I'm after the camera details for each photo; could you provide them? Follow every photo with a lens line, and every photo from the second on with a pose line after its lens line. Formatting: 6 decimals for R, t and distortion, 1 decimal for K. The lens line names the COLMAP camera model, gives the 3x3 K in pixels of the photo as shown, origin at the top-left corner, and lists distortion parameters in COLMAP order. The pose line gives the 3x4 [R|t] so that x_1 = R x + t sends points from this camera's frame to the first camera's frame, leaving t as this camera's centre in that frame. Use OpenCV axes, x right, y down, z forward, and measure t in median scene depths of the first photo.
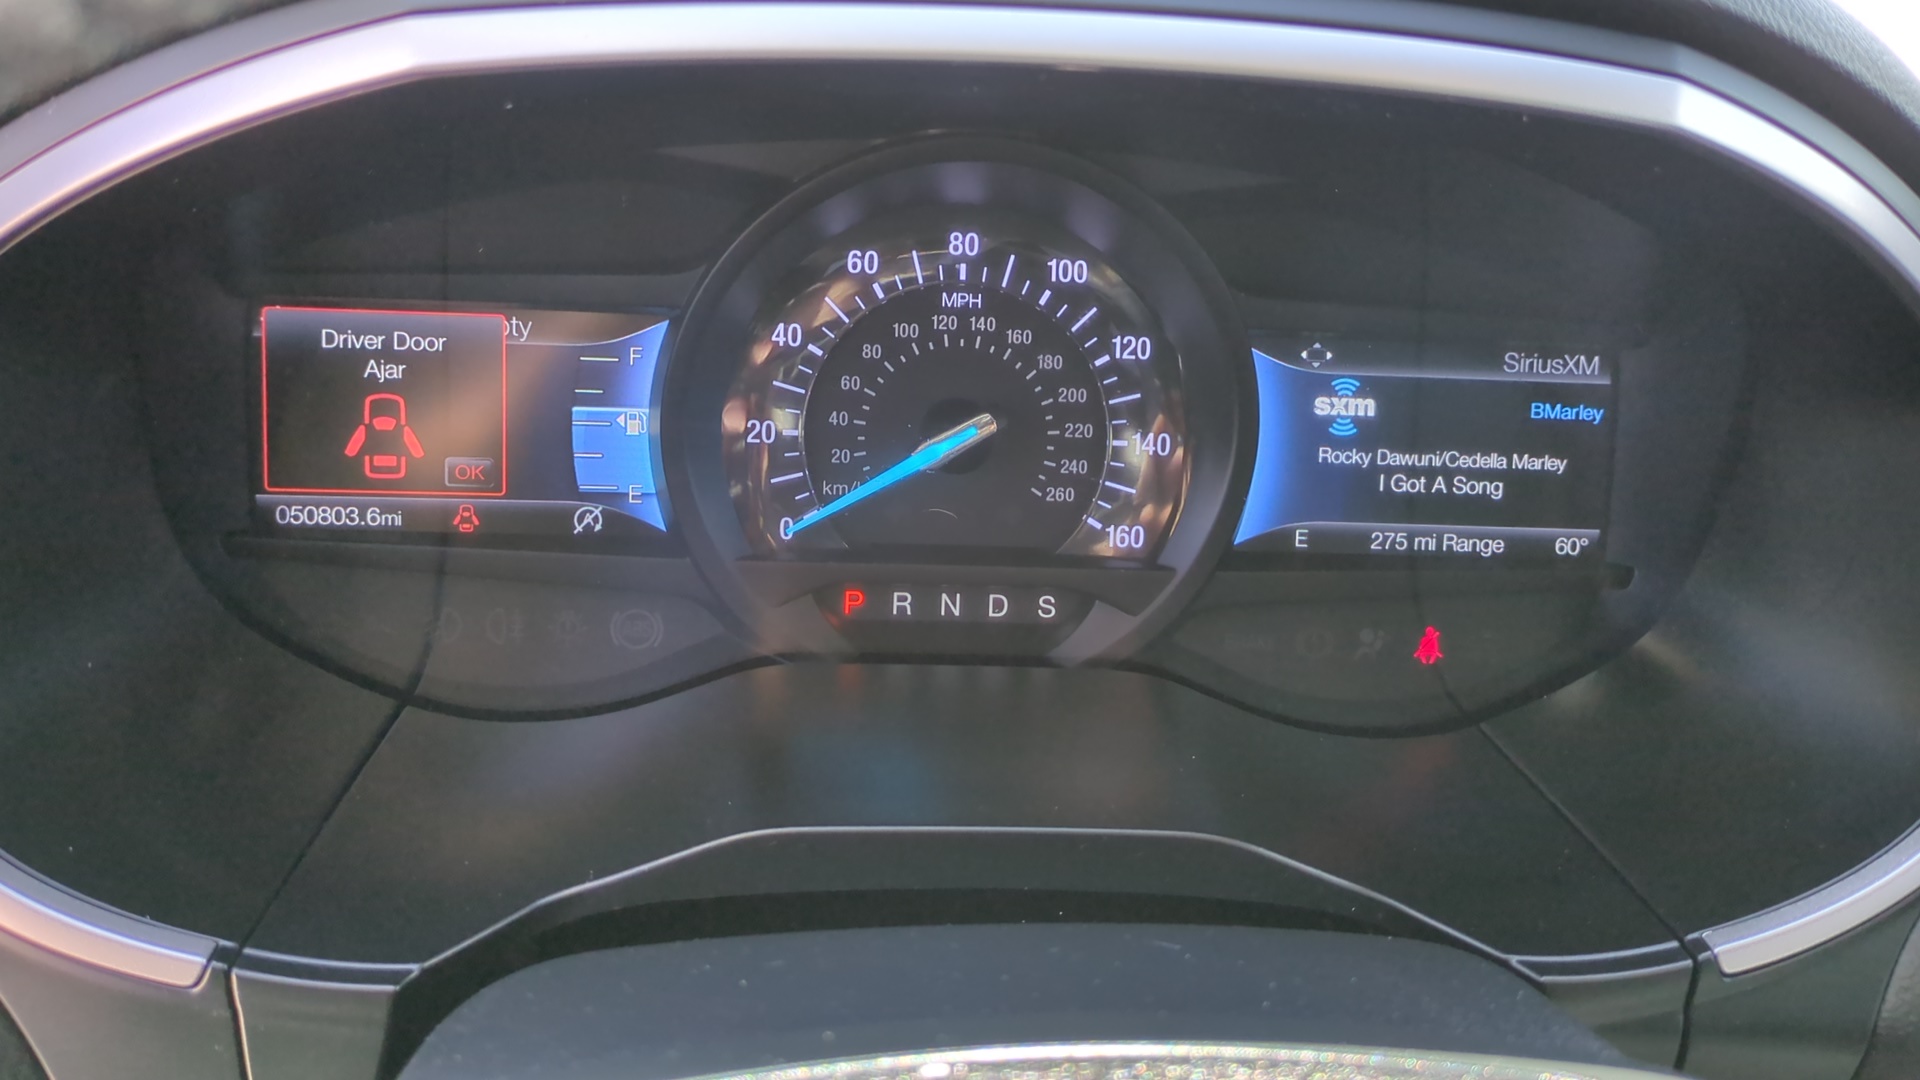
lens RADIAL K [[1651.3, 0, 970.1], [0, 1651.3, 536.4], [0, 0, 1]] dist [0.066005, -0.077580]
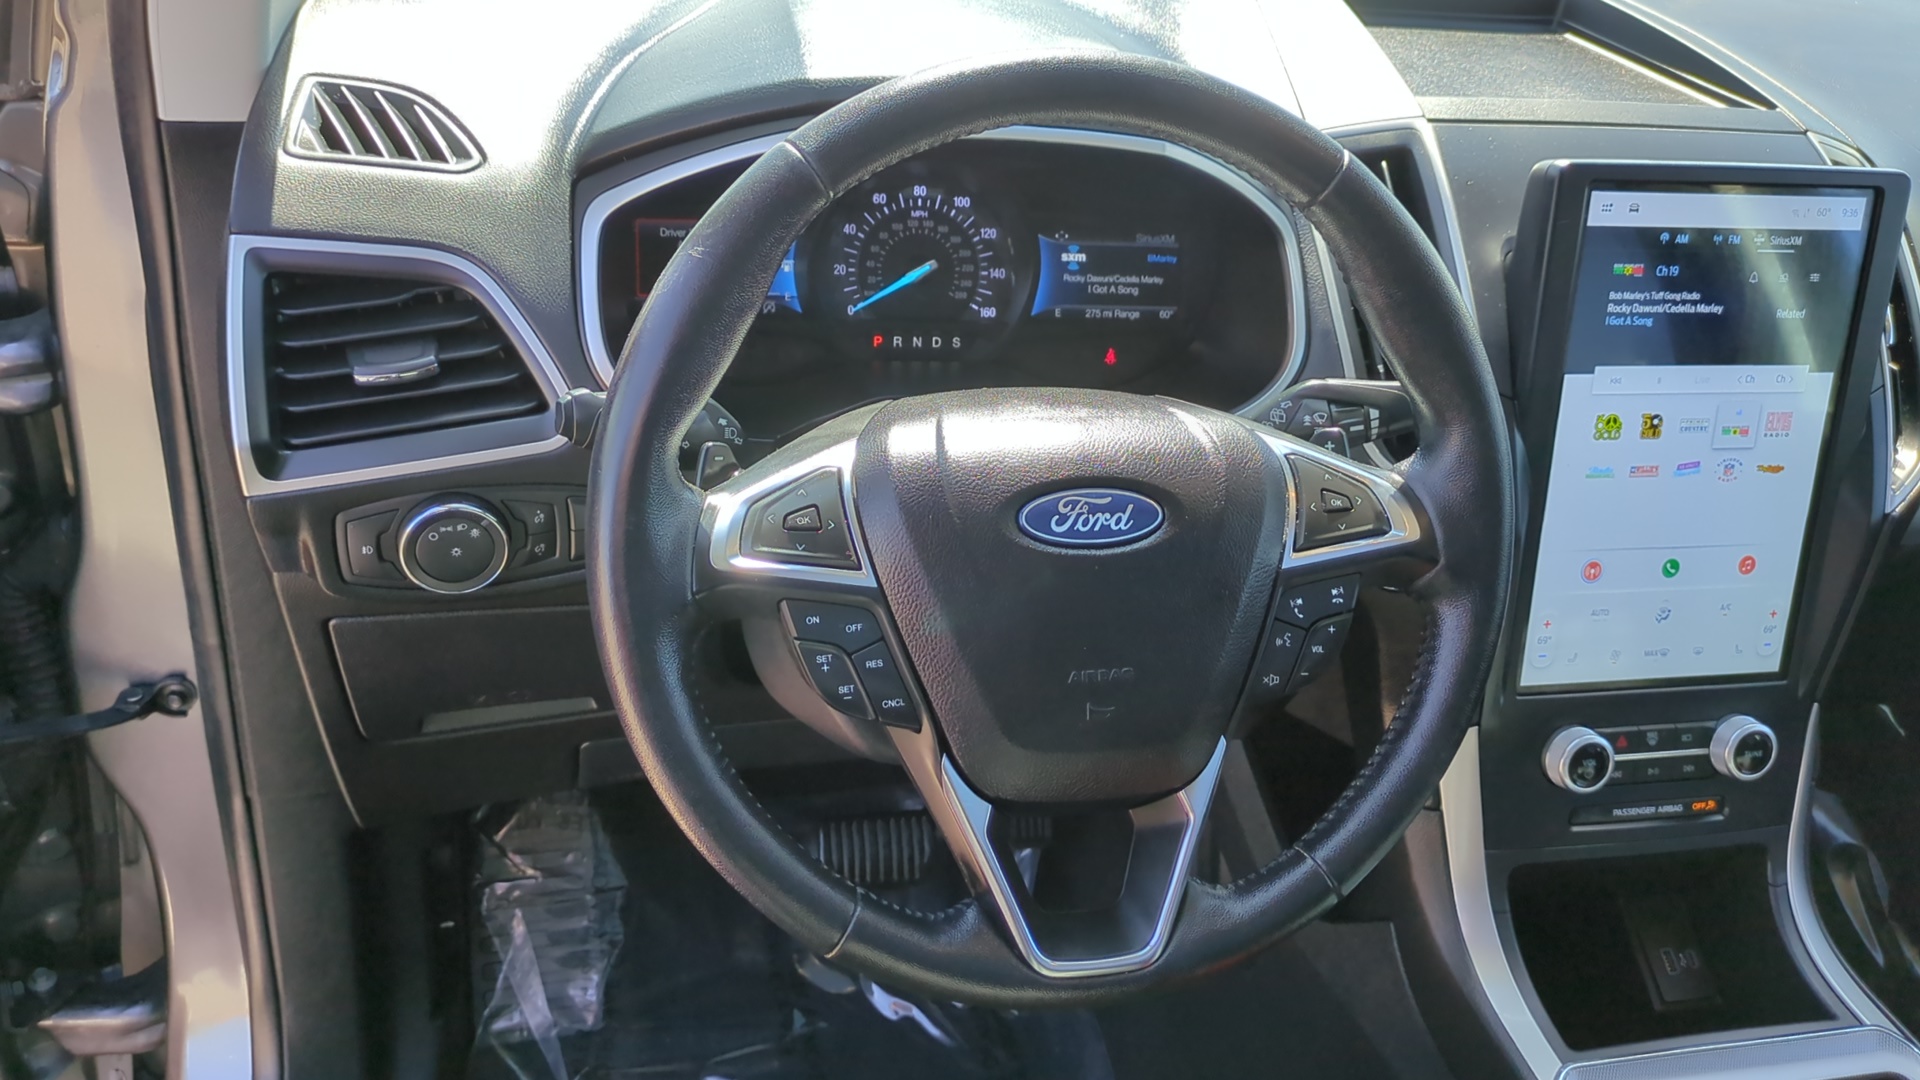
lens RADIAL K [[1651.3, 0, 965.8], [0, 1651.3, 545.5], [0, 0, 1]] dist [0.066005, -0.077580]
pose [[0.986363, -0.042425, 0.159021, -0.345705], [0.036454, 0.998523, 0.040281, 0.248705], [-0.160495, -0.033935, 0.986453, -1.432126]]
